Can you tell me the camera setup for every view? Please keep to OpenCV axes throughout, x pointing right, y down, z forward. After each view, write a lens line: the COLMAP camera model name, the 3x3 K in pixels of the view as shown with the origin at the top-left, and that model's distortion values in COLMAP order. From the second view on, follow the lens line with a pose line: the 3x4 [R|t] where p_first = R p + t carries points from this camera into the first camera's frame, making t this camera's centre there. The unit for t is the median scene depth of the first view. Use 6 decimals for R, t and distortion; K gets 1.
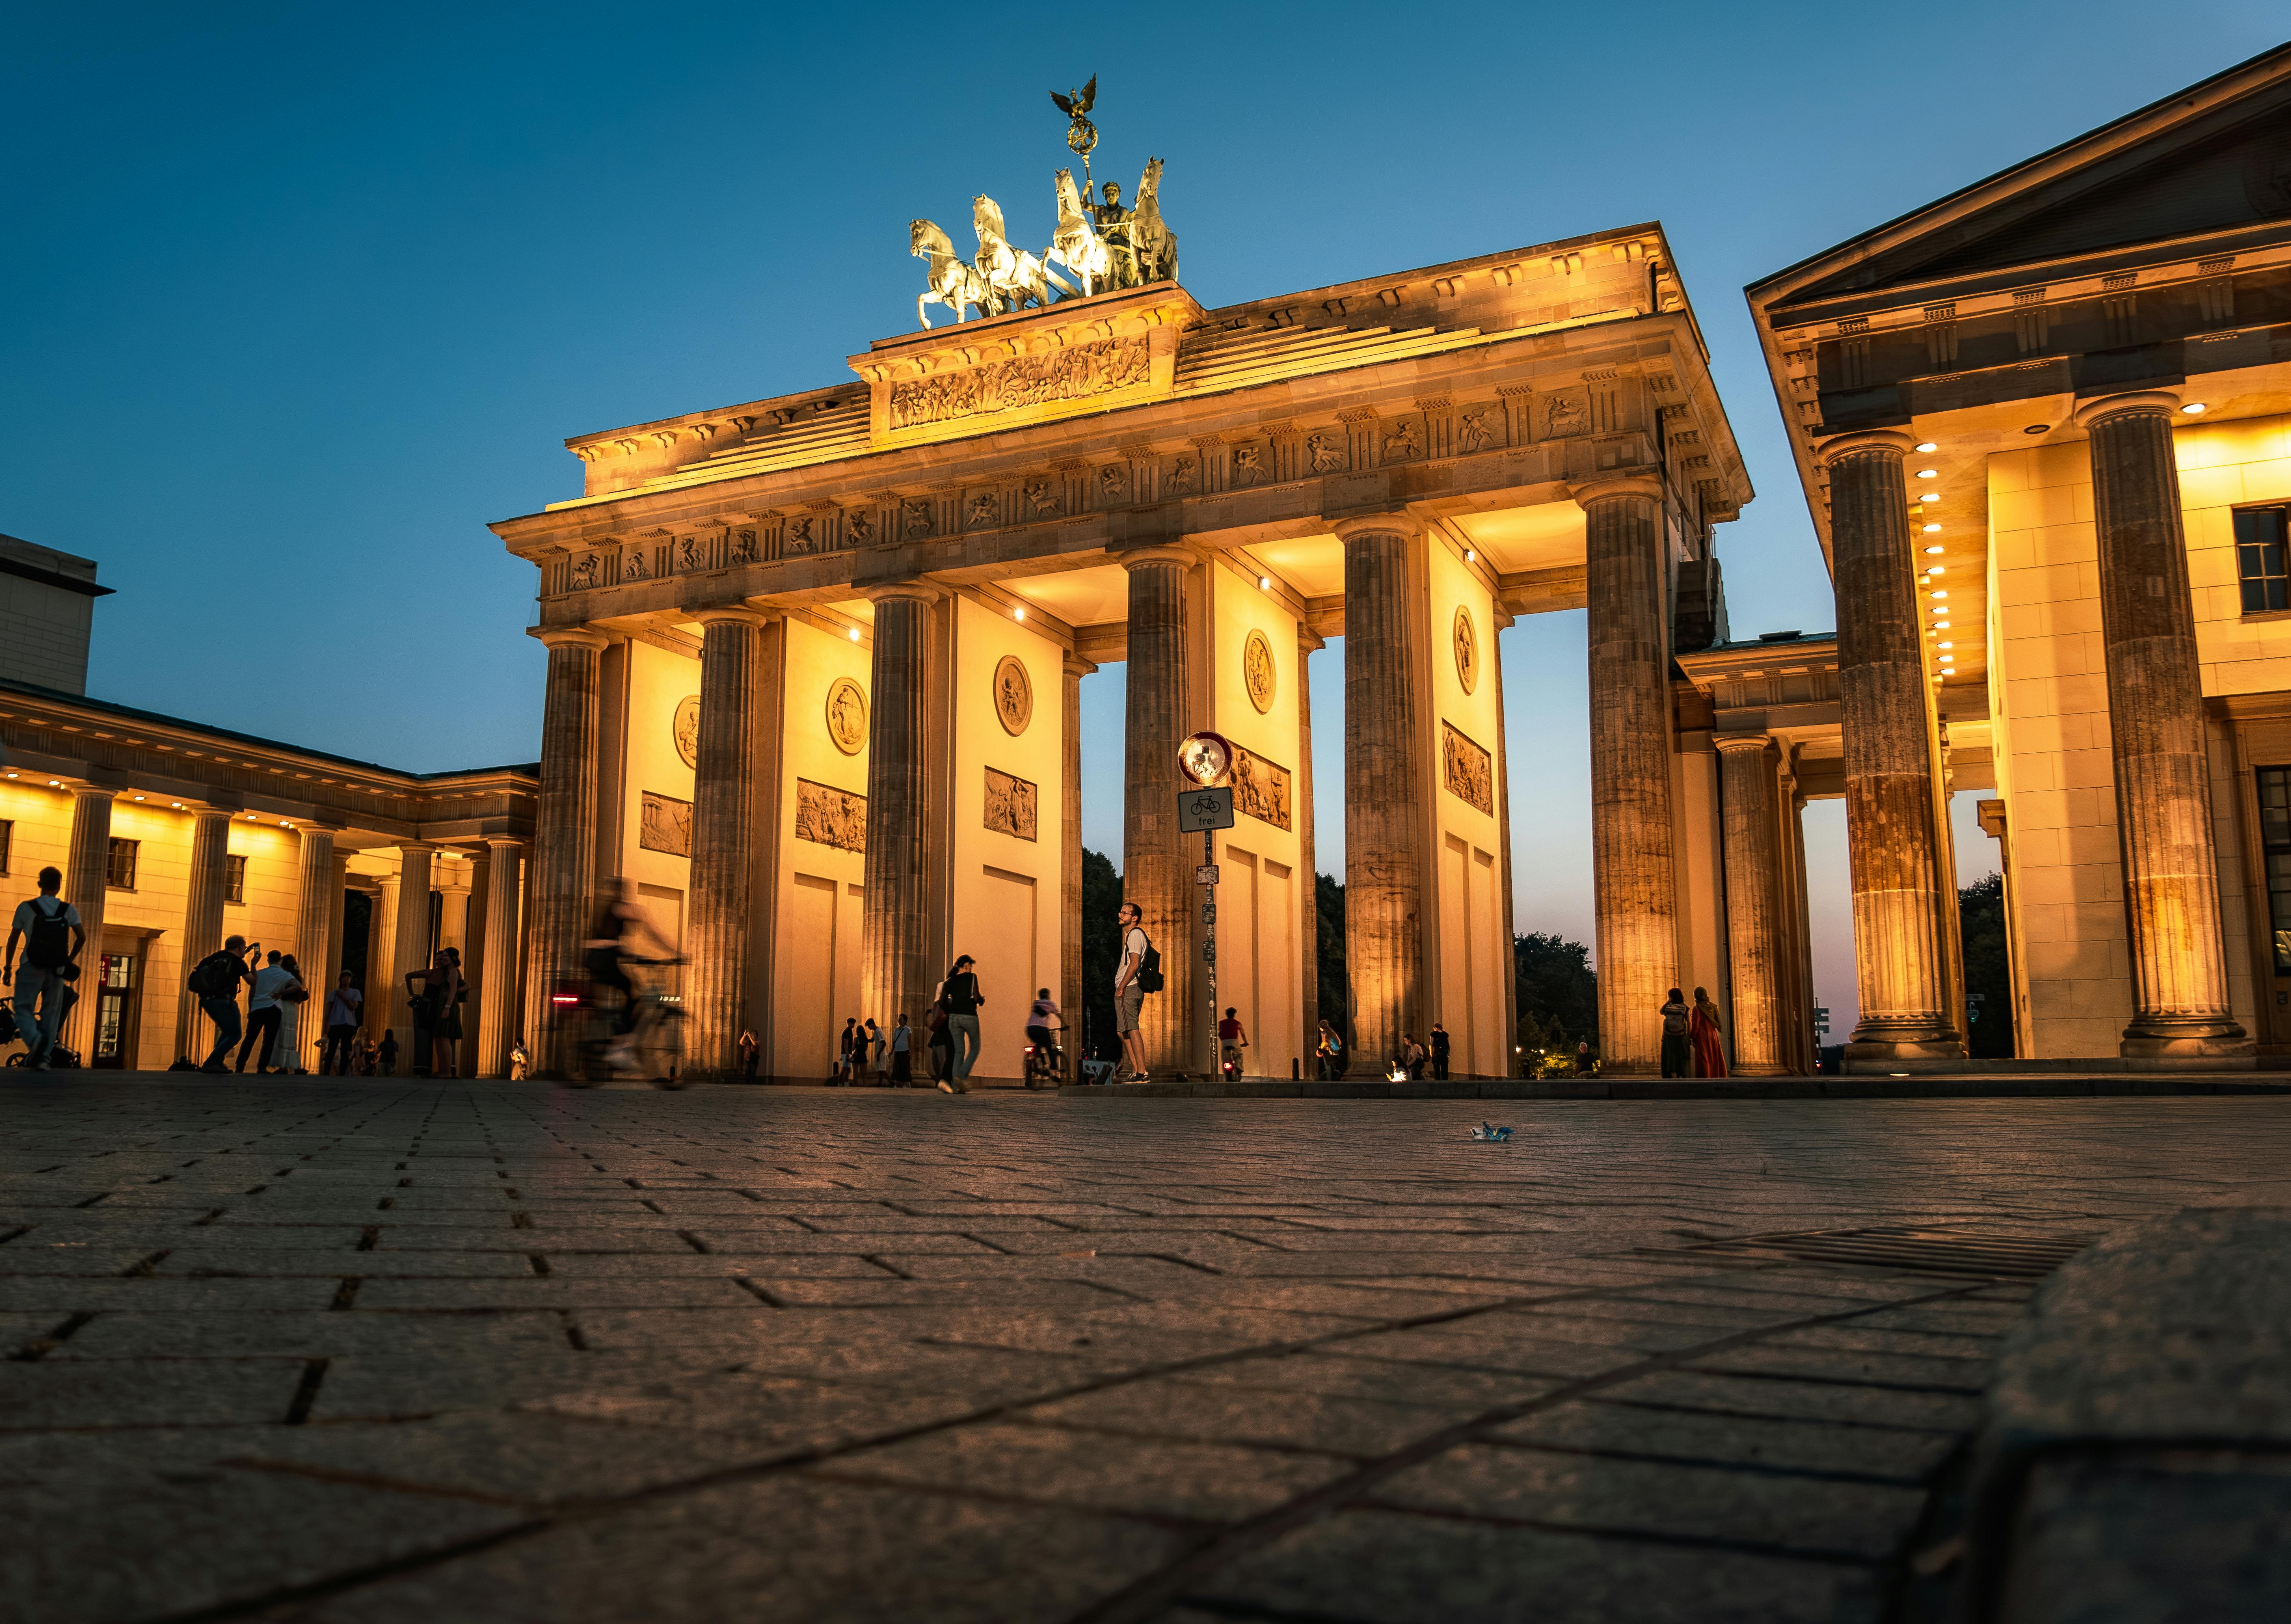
lens RADIAL K [[1844.4, 0, 1094.6], [0, 1844.4, 807.5], [0, 0, 1]] dist [-0.008274, 0.002227]
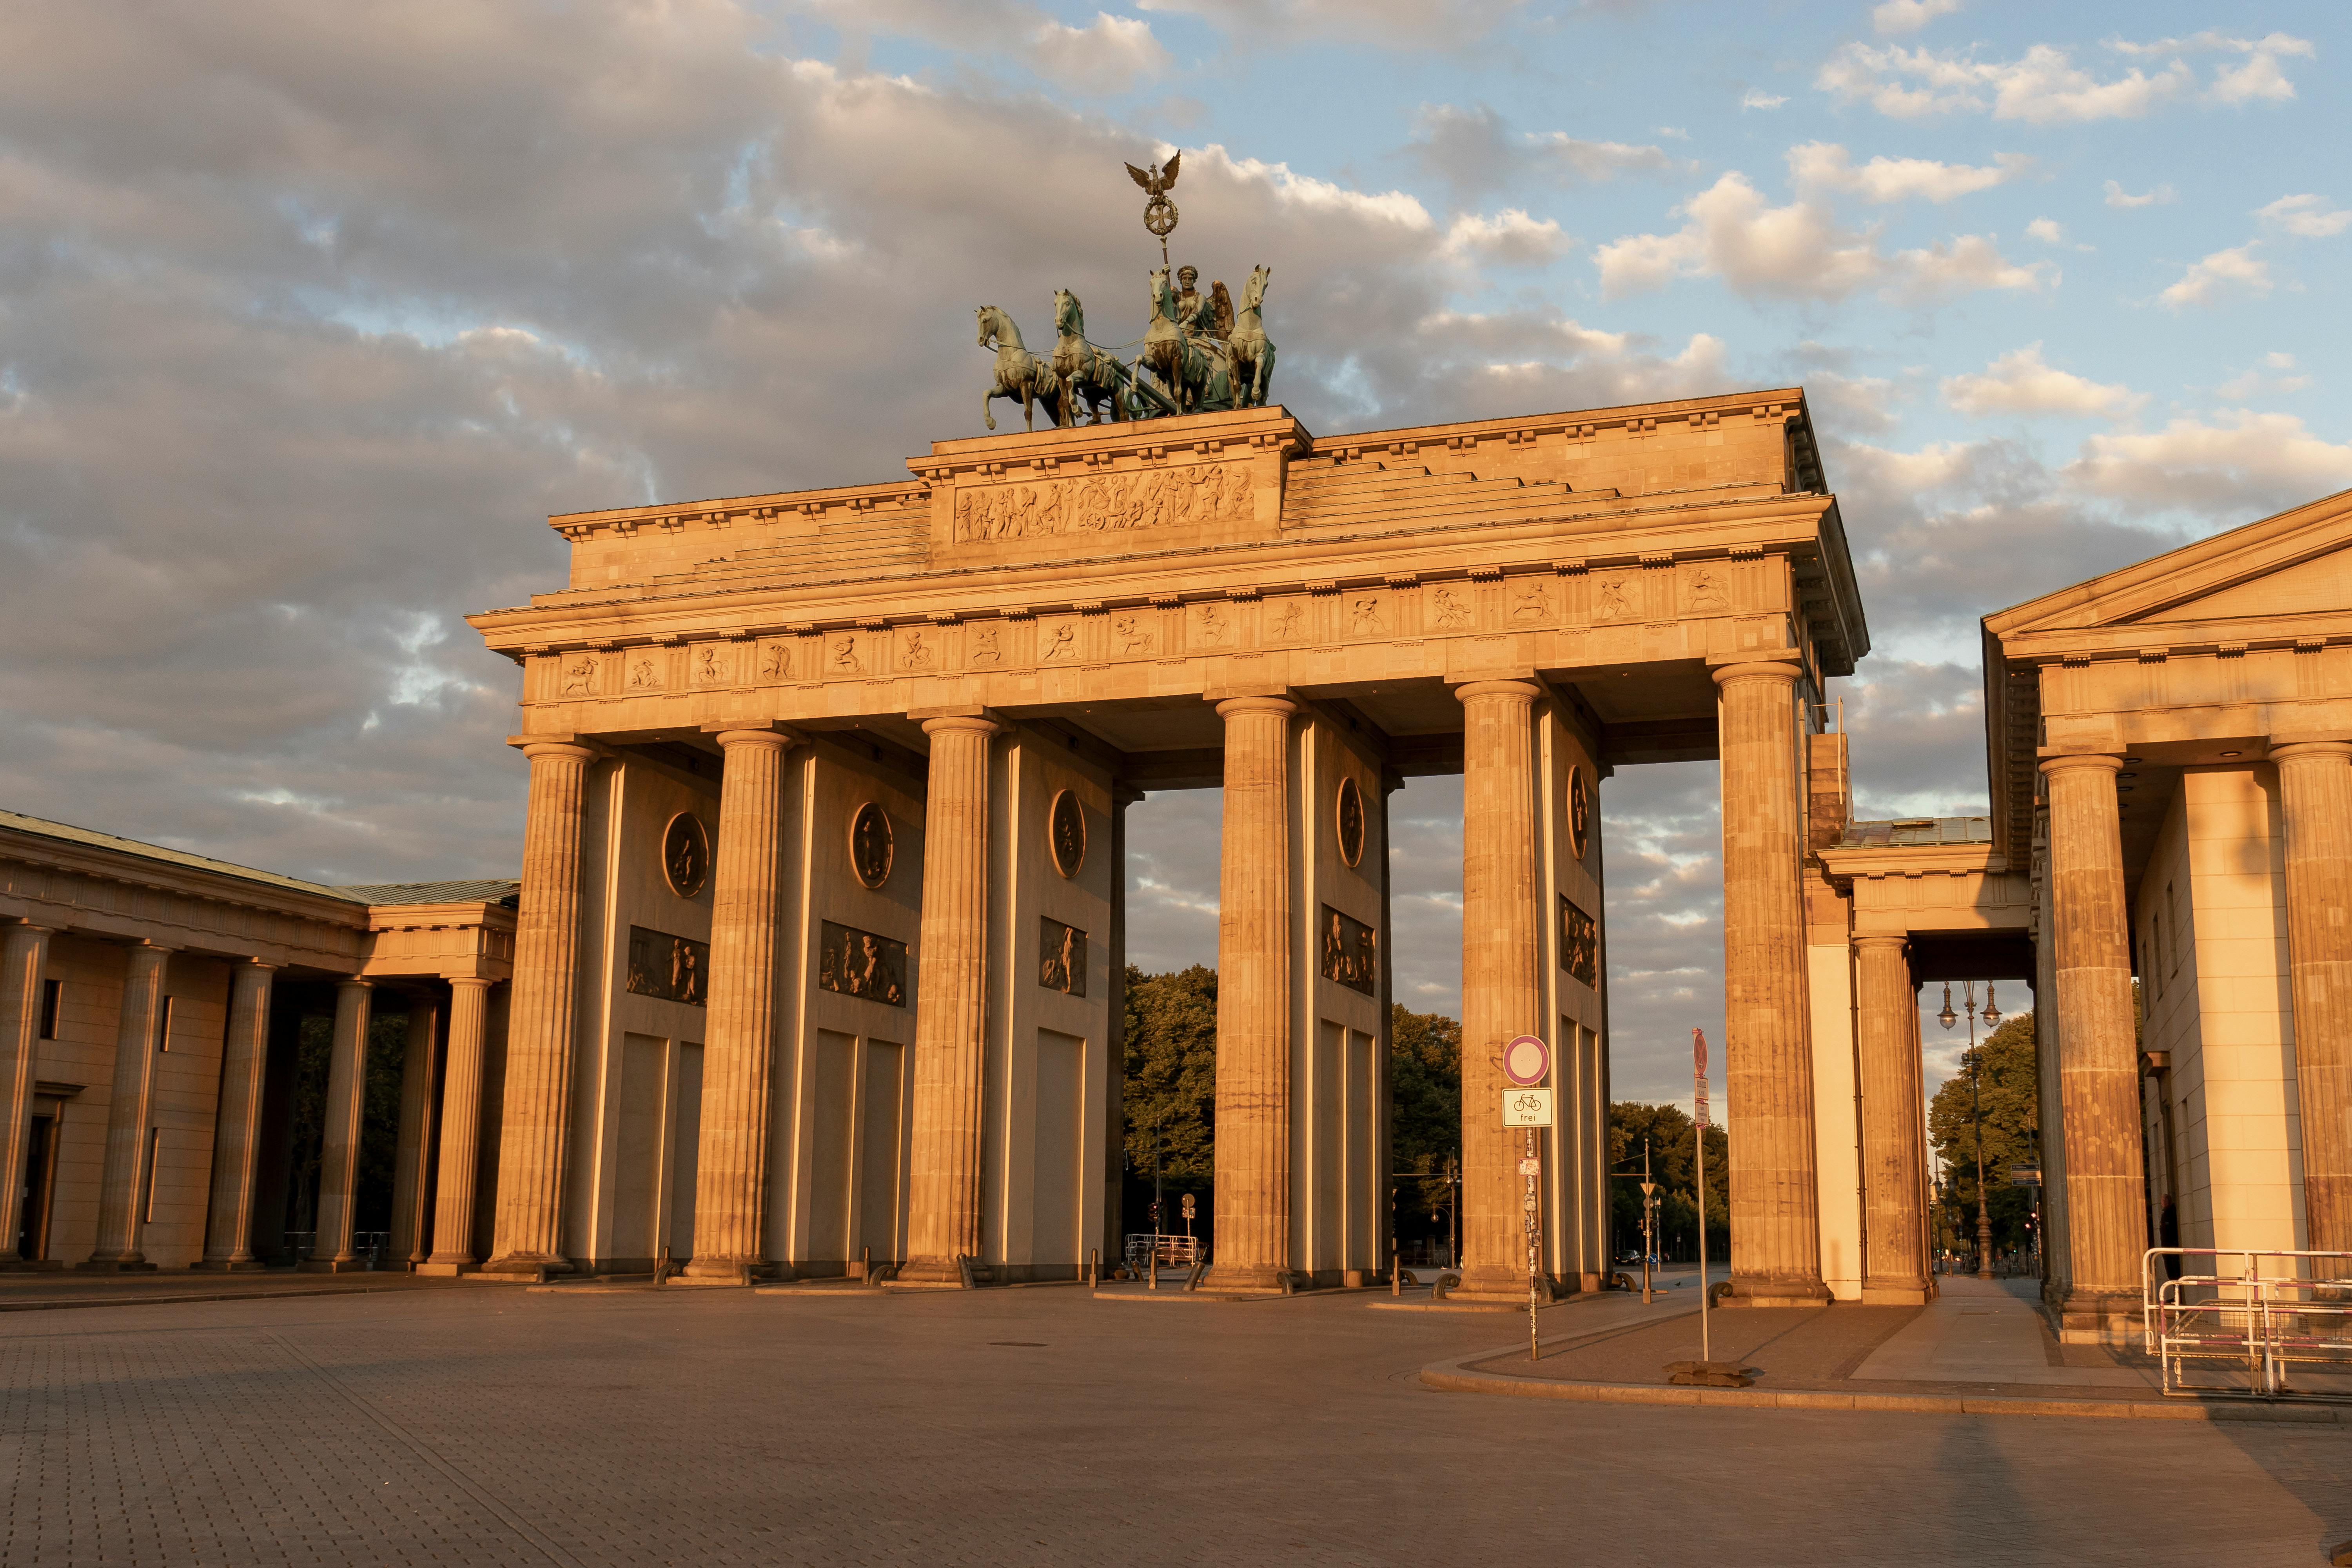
lens RADIAL K [[2357.7, 0, 1179.6], [0, 2357.7, 781.0], [0, 0, 1]] dist [0.005452, 0.000000]
pose [[0.993708, 0.033766, 0.106795, -0.152199], [-0.030620, 0.999052, -0.030959, -0.070976], [-0.107739, 0.027494, 0.993799, -0.195680]]
